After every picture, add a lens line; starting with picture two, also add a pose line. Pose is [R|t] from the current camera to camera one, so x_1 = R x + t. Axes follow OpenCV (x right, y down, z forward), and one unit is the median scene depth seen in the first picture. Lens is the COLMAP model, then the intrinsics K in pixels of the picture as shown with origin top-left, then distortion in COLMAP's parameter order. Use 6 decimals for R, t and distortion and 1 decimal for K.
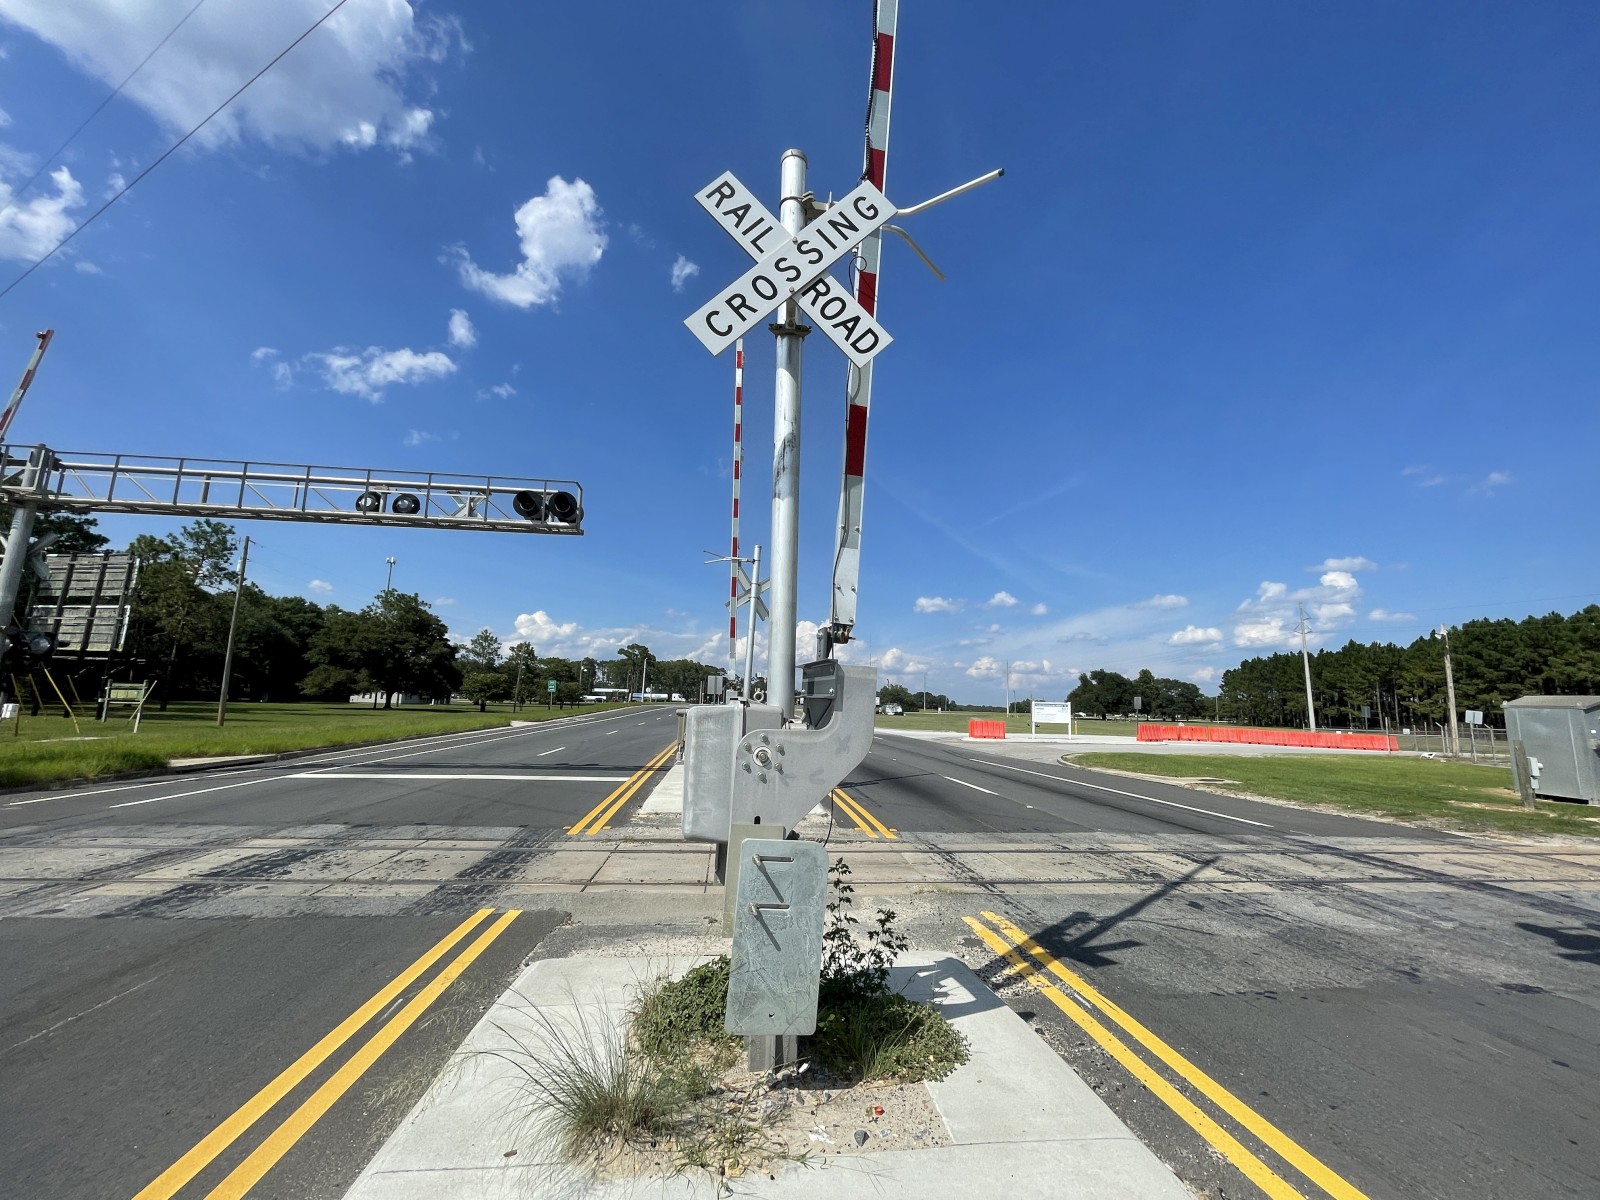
lens RADIAL K [[643.1, 0, 800.0], [0, 643.1, 600.0], [0, 0, 1]] dist [-0.000646, 0.000009]
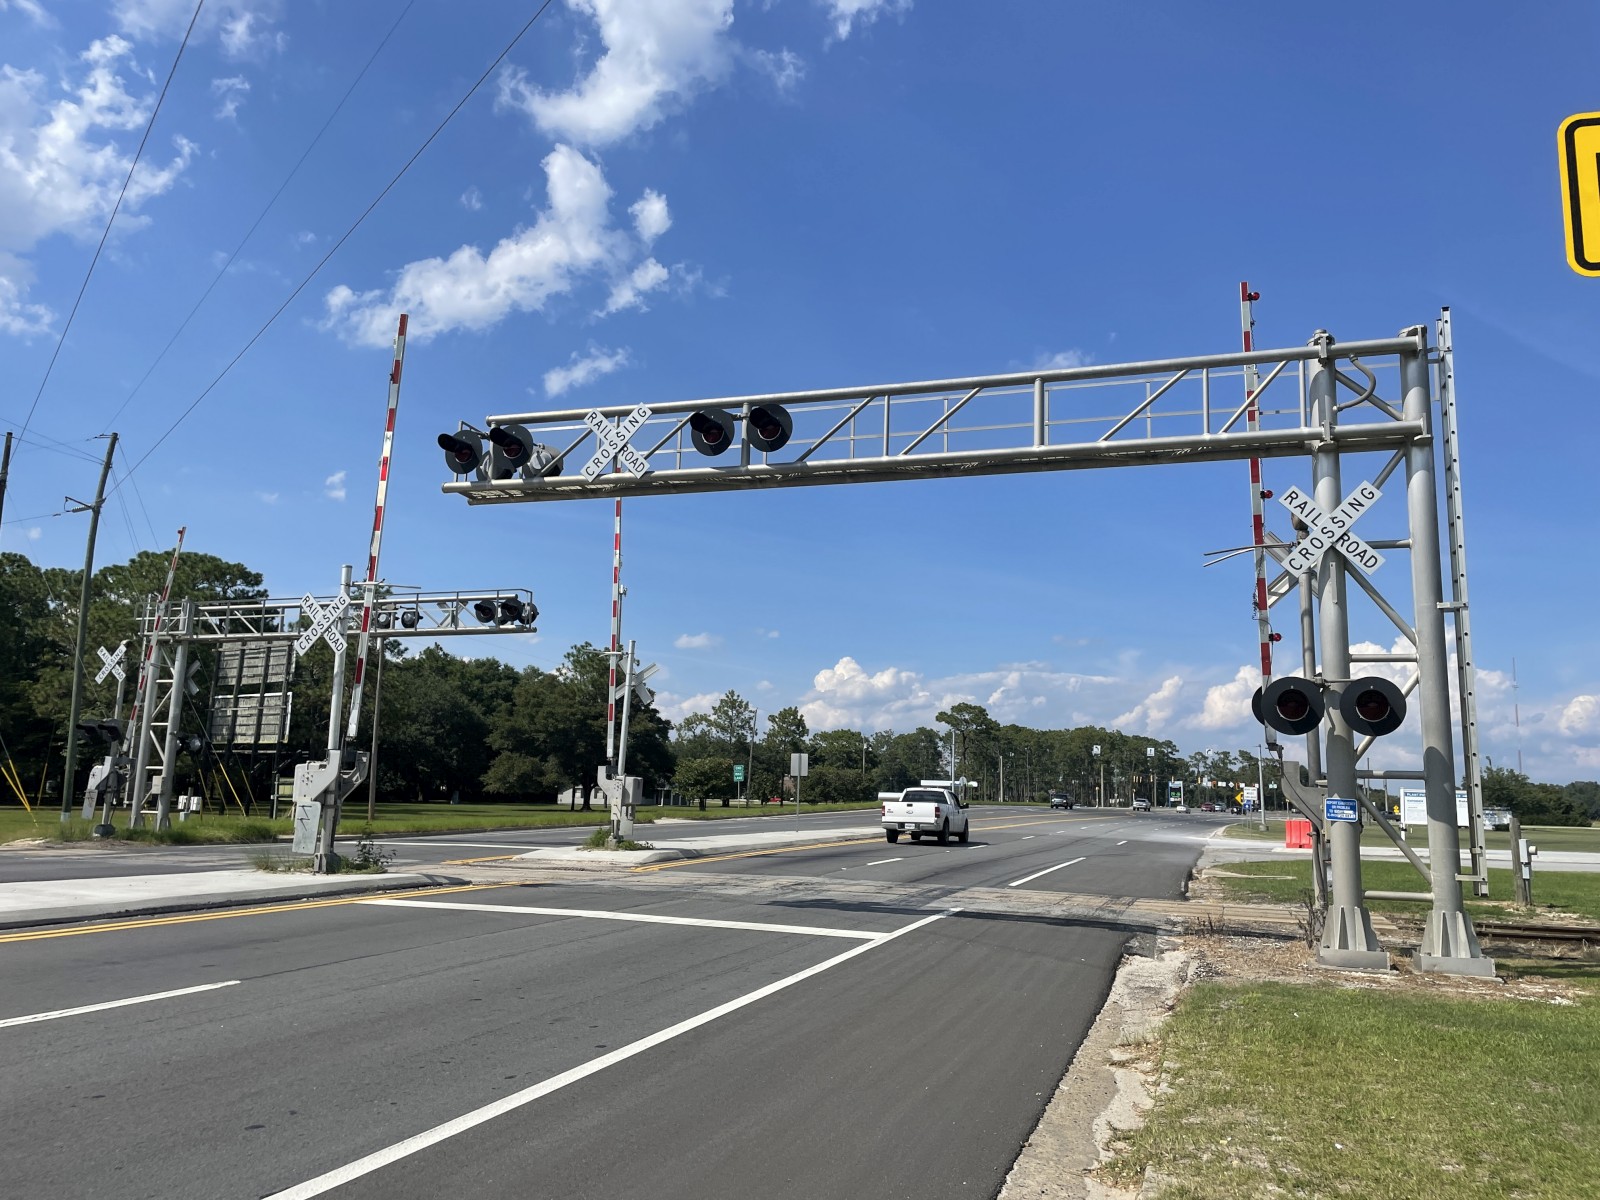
lens RADIAL K [[1181.5, 0, 809.3], [0, 1181.5, 593.2], [0, 0, 1]] dist [0.079908, -0.105627]
pose [[0.908959, -0.077347, -0.409648, 0.312656], [0.069212, 0.996999, -0.034674, -0.020694], [0.411101, 0.003165, 0.911584, -0.229216]]
